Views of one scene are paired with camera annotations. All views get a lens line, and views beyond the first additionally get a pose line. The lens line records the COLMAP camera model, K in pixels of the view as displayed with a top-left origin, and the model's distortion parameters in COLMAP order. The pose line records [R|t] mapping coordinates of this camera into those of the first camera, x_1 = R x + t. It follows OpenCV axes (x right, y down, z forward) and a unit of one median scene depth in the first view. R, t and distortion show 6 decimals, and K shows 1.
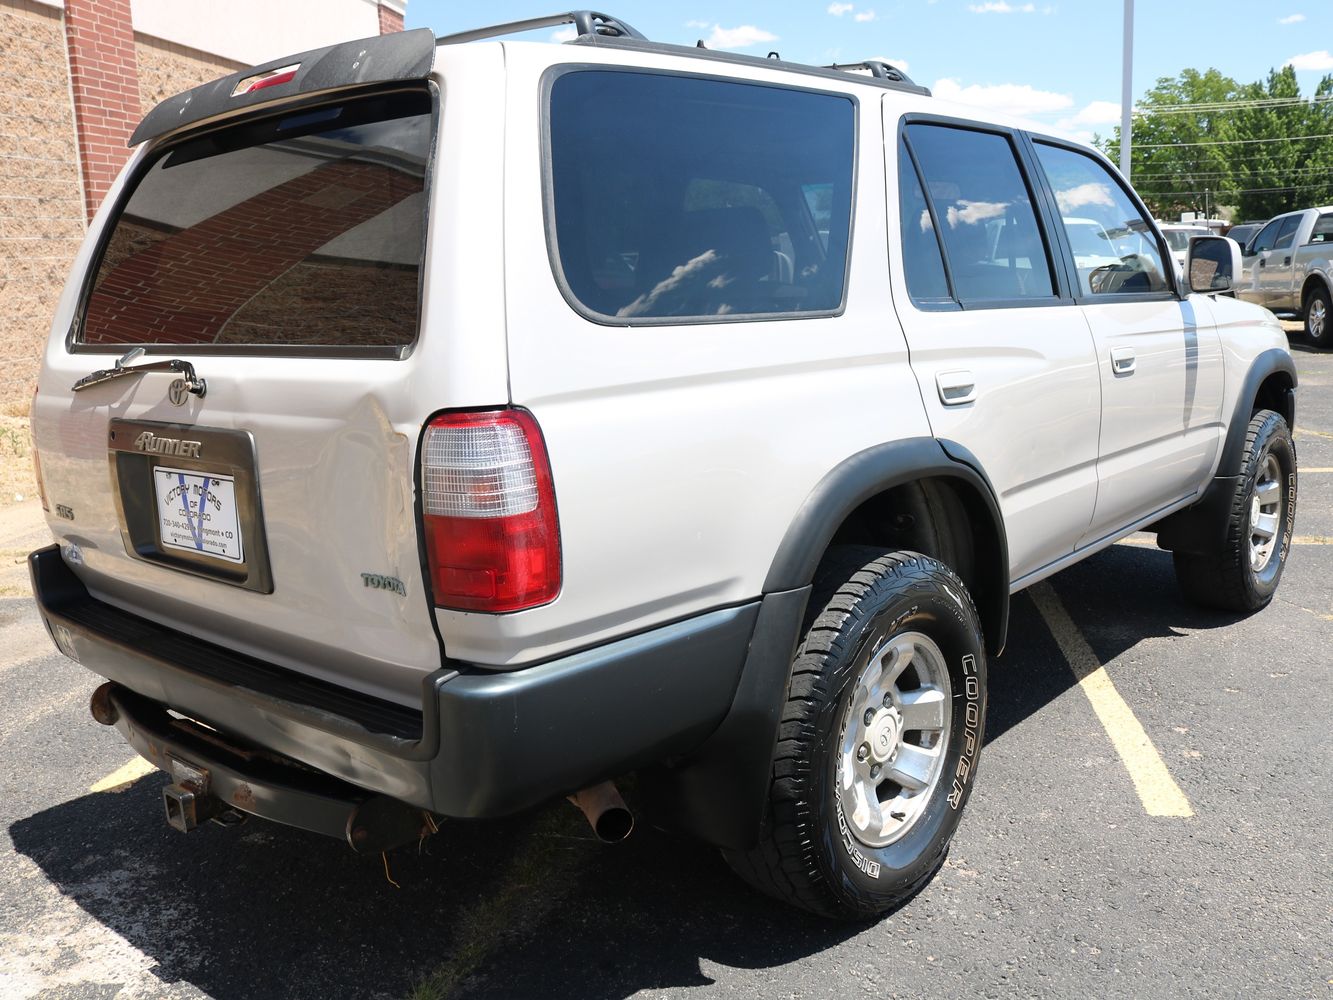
lens RADIAL K [[1223.8, 0, 662.2], [0, 1223.8, 499.9], [0, 0, 1]] dist [-0.145181, 0.114869]
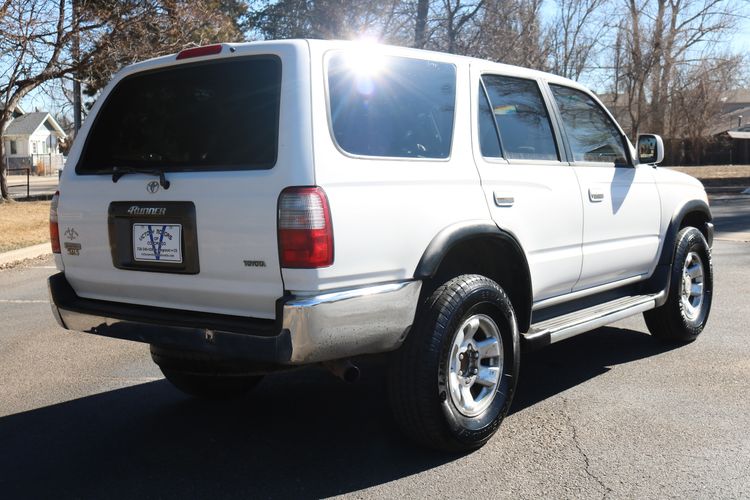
lens RADIAL K [[915.4, 0, 373.5], [0, 915.4, 240.7], [0, 0, 1]] dist [-0.069974, 0.036886]
pose [[0.998722, 0.011691, 0.049165, -0.063576], [-0.006048, 0.993531, -0.113401, 0.164040], [-0.050172, 0.112959, 0.992332, -0.571019]]
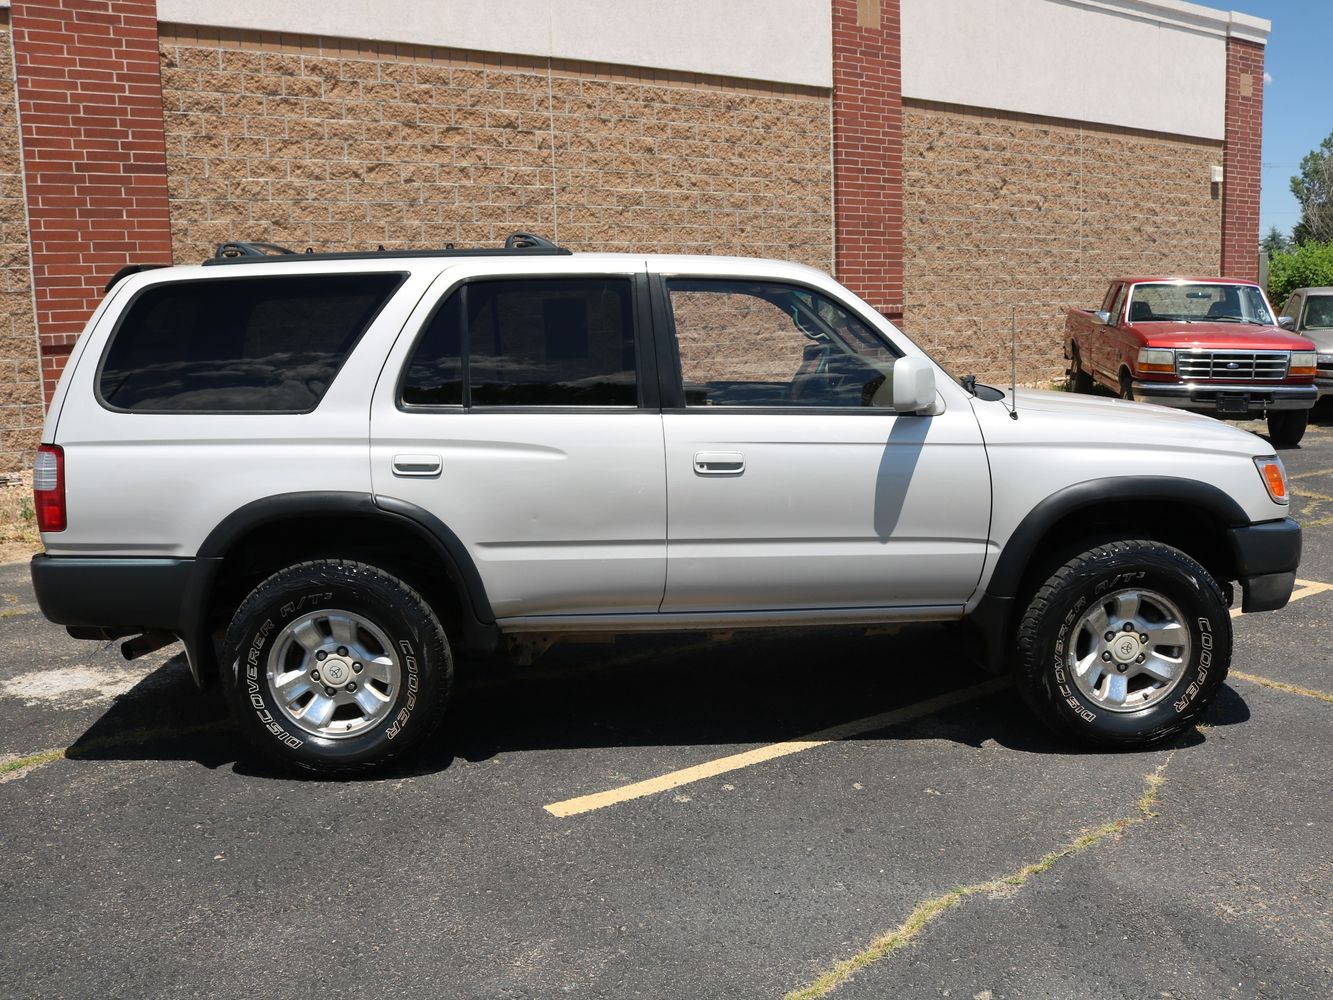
lens RADIAL K [[1223.3, 0, 666.5], [0, 1223.3, 497.9], [0, 0, 1]] dist [-0.143800, 0.110708]
pose [[0.705420, 0.135003, -0.695814, 1.524577], [-0.145957, 0.988322, 0.043785, -0.163387], [0.693599, 0.070672, 0.716887, 0.127766]]
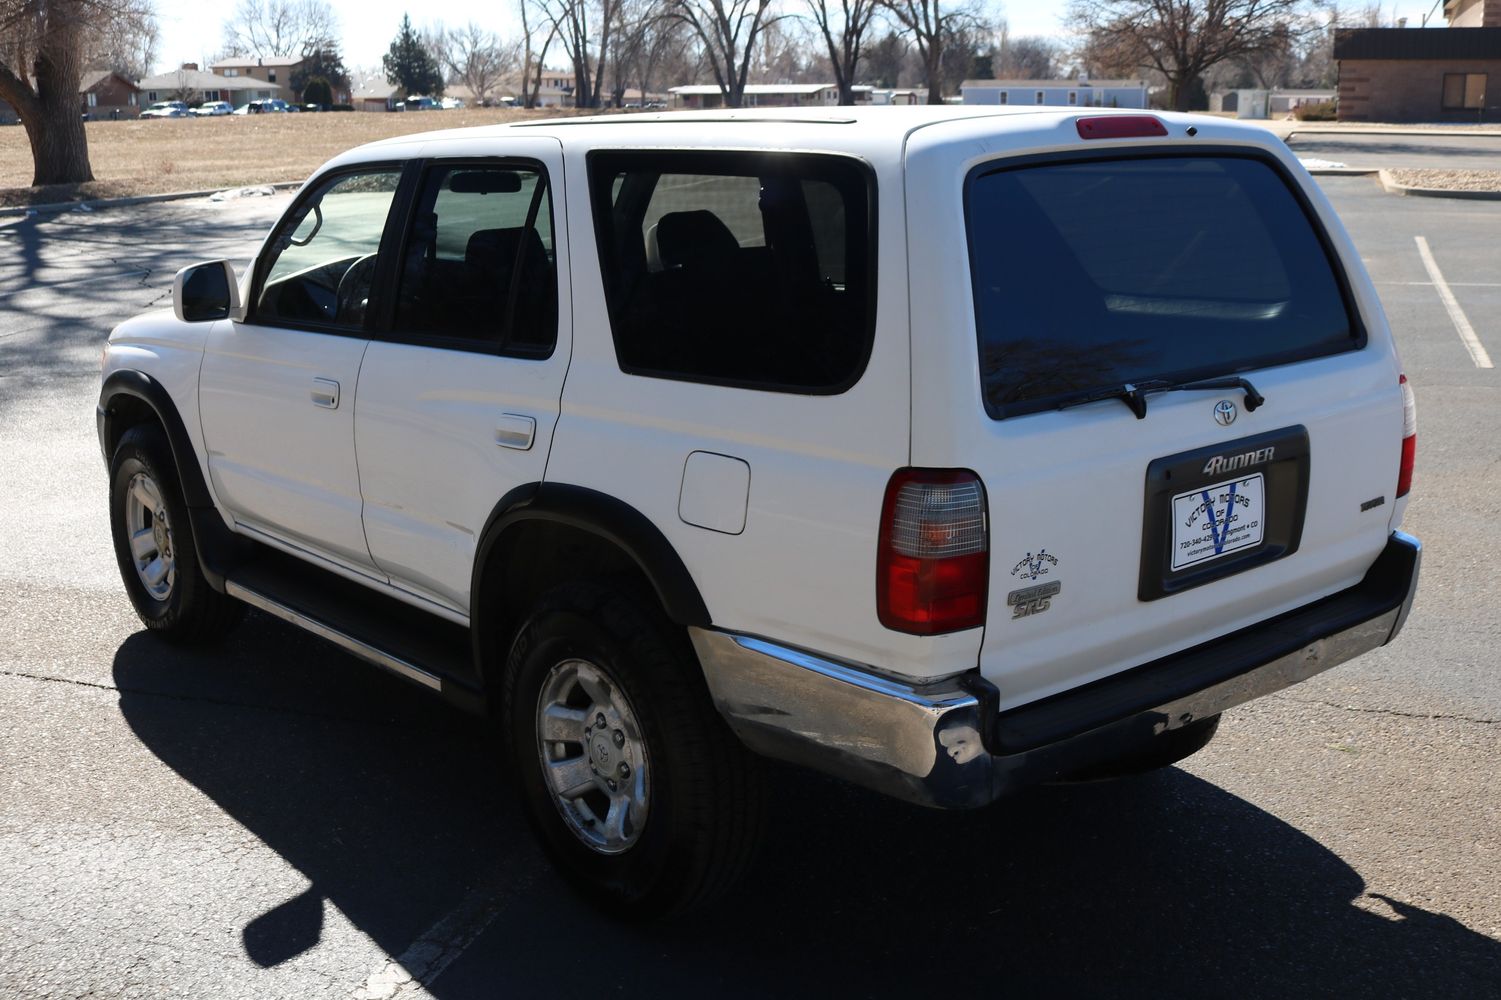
lens RADIAL K [[1695.5, 0, 750.5], [0, 1695.5, 500.0], [0, 0, 1]] dist [-0.058932, -0.016837]
pose [[0.159534, -0.183813, 0.969929, -1.653706], [0.202272, 0.967753, 0.150131, -0.276513], [-0.966248, 0.172238, 0.191570, 0.942158]]
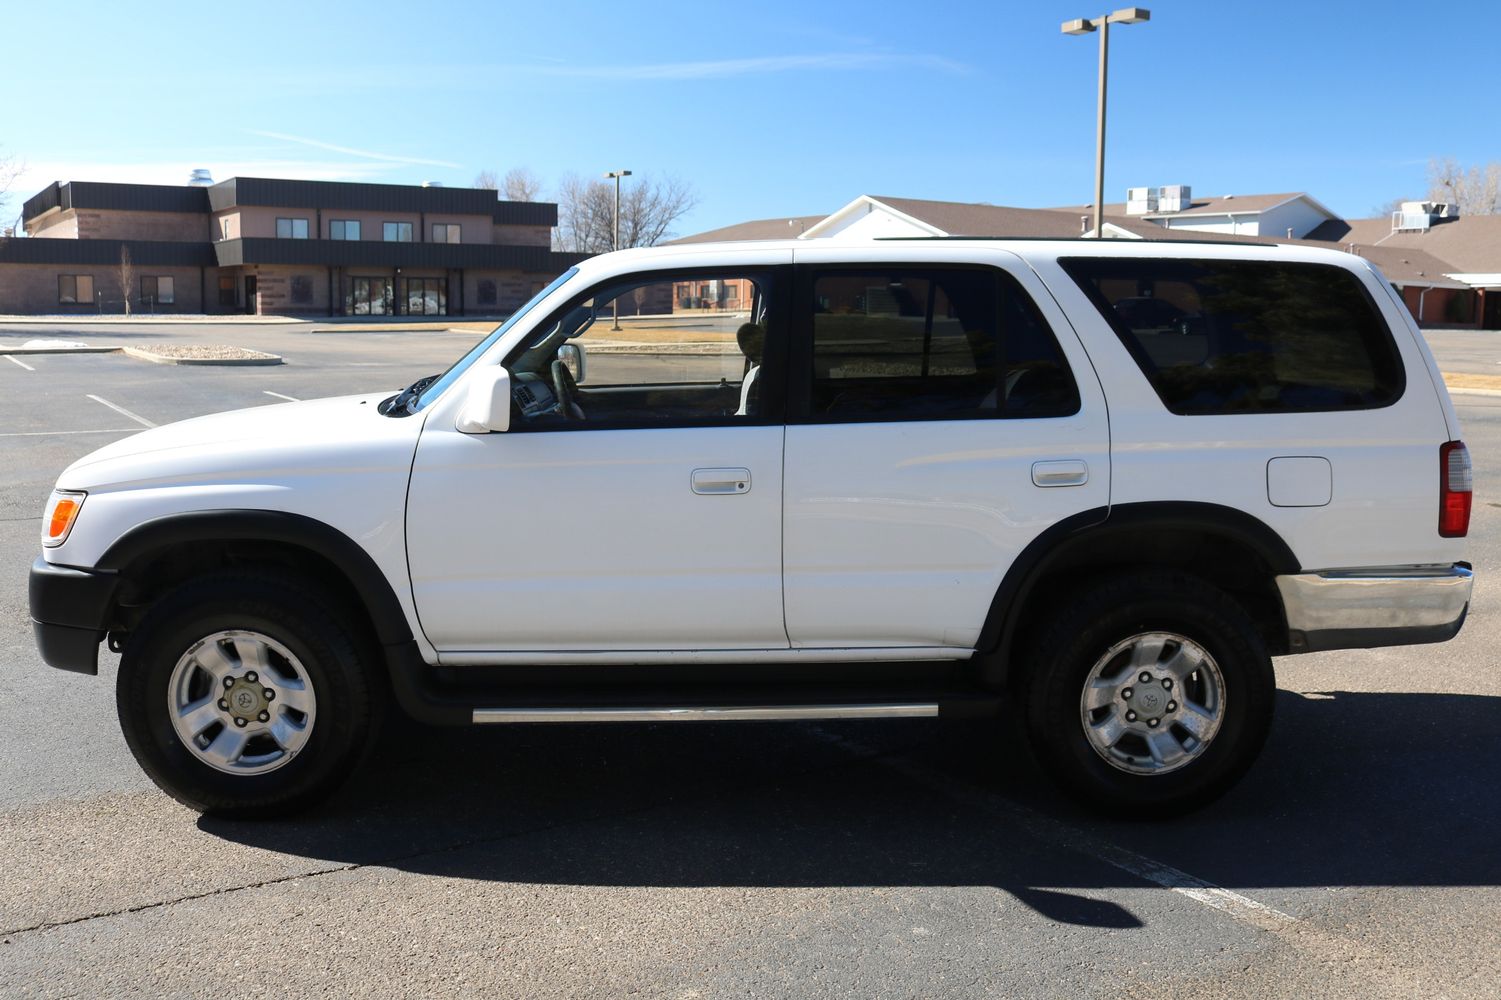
lens RADIAL K [[1317.9, 0, 750.5], [0, 1317.9, 500.0], [0, 0, 1]] dist [-0.039114, -0.005322]
pose [[-0.690695, -0.069447, 0.719804, -1.060285], [0.162367, 0.955071, 0.247946, -0.547353], [-0.704682, 0.288127, -0.648387, 2.625564]]
